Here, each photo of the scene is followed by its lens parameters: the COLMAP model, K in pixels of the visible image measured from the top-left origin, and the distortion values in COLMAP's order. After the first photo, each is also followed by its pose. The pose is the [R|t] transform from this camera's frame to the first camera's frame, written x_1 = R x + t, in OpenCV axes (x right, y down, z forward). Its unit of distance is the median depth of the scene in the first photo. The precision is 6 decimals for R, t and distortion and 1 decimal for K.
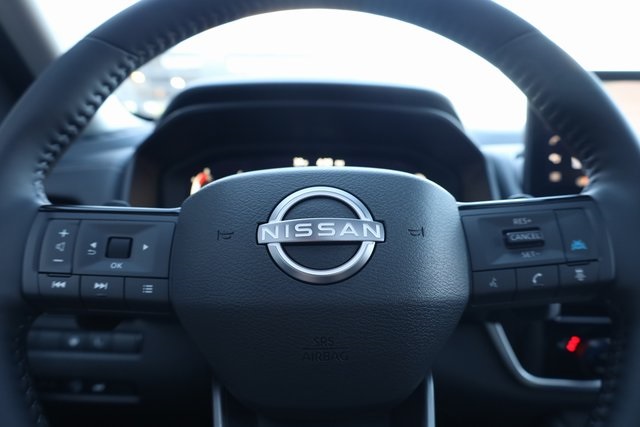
lens RADIAL K [[448.9, 0, 320.0], [0, 448.9, 213.5], [0, 0, 1]] dist [-0.029853, 0.000575]
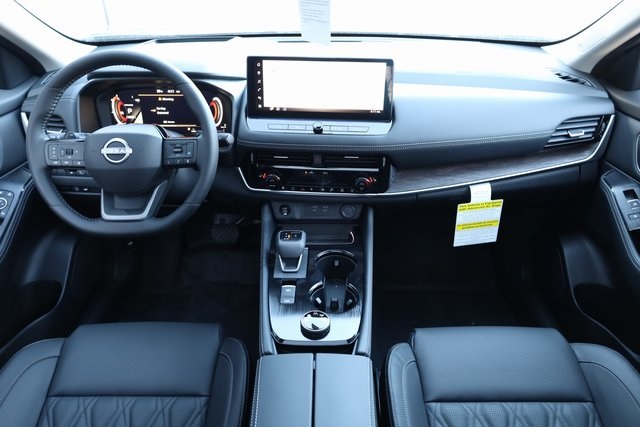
lens RADIAL K [[448.9, 0, 320.0], [0, 448.9, 213.5], [0, 0, 1]] dist [-0.029853, 0.000575]
pose [[0.999005, 0.018663, -0.040516, 1.834522], [-0.001168, 0.918908, 0.394471, -0.937271], [0.044592, -0.394031, 0.918015, -2.565470]]
